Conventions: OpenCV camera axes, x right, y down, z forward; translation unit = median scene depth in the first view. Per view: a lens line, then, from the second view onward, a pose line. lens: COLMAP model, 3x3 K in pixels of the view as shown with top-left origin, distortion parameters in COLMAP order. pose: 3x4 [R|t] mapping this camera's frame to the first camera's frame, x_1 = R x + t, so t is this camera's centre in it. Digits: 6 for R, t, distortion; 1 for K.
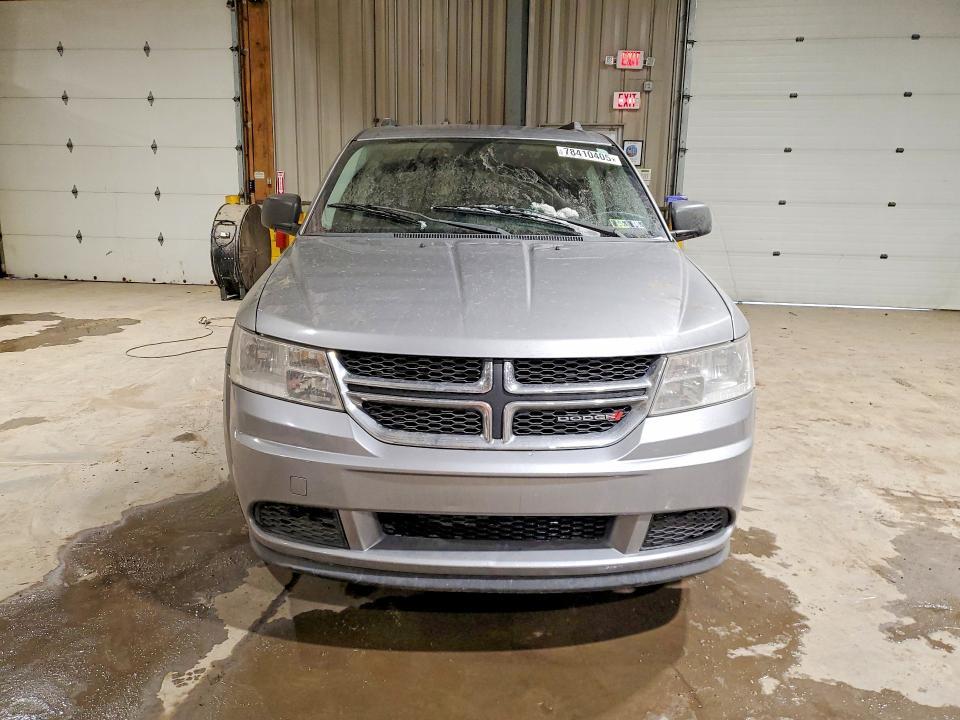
lens RADIAL K [[732.7, 0, 473.8], [0, 732.7, 356.8], [0, 0, 1]] dist [0.012554, -0.002765]
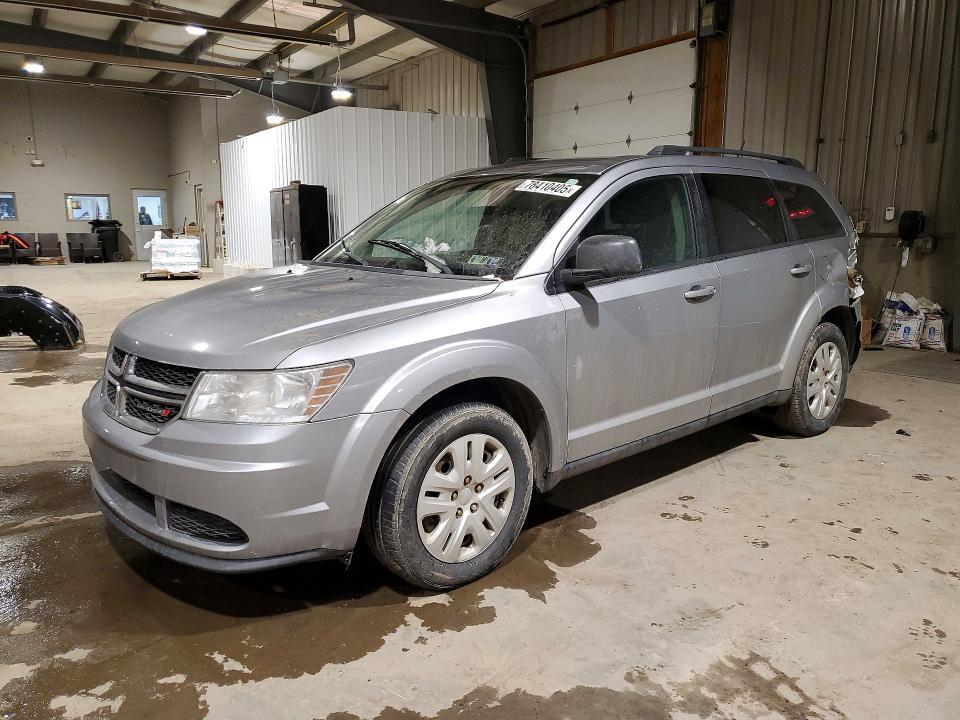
lens RADIAL K [[732.7, 0, 473.4], [0, 732.7, 359.5], [0, 0, 1]] dist [0.012554, -0.002765]
pose [[0.656380, 0.123873, -0.744191, 0.869804], [-0.148919, 0.988293, 0.033157, -0.075222], [0.739586, 0.089060, 0.667143, 0.336465]]
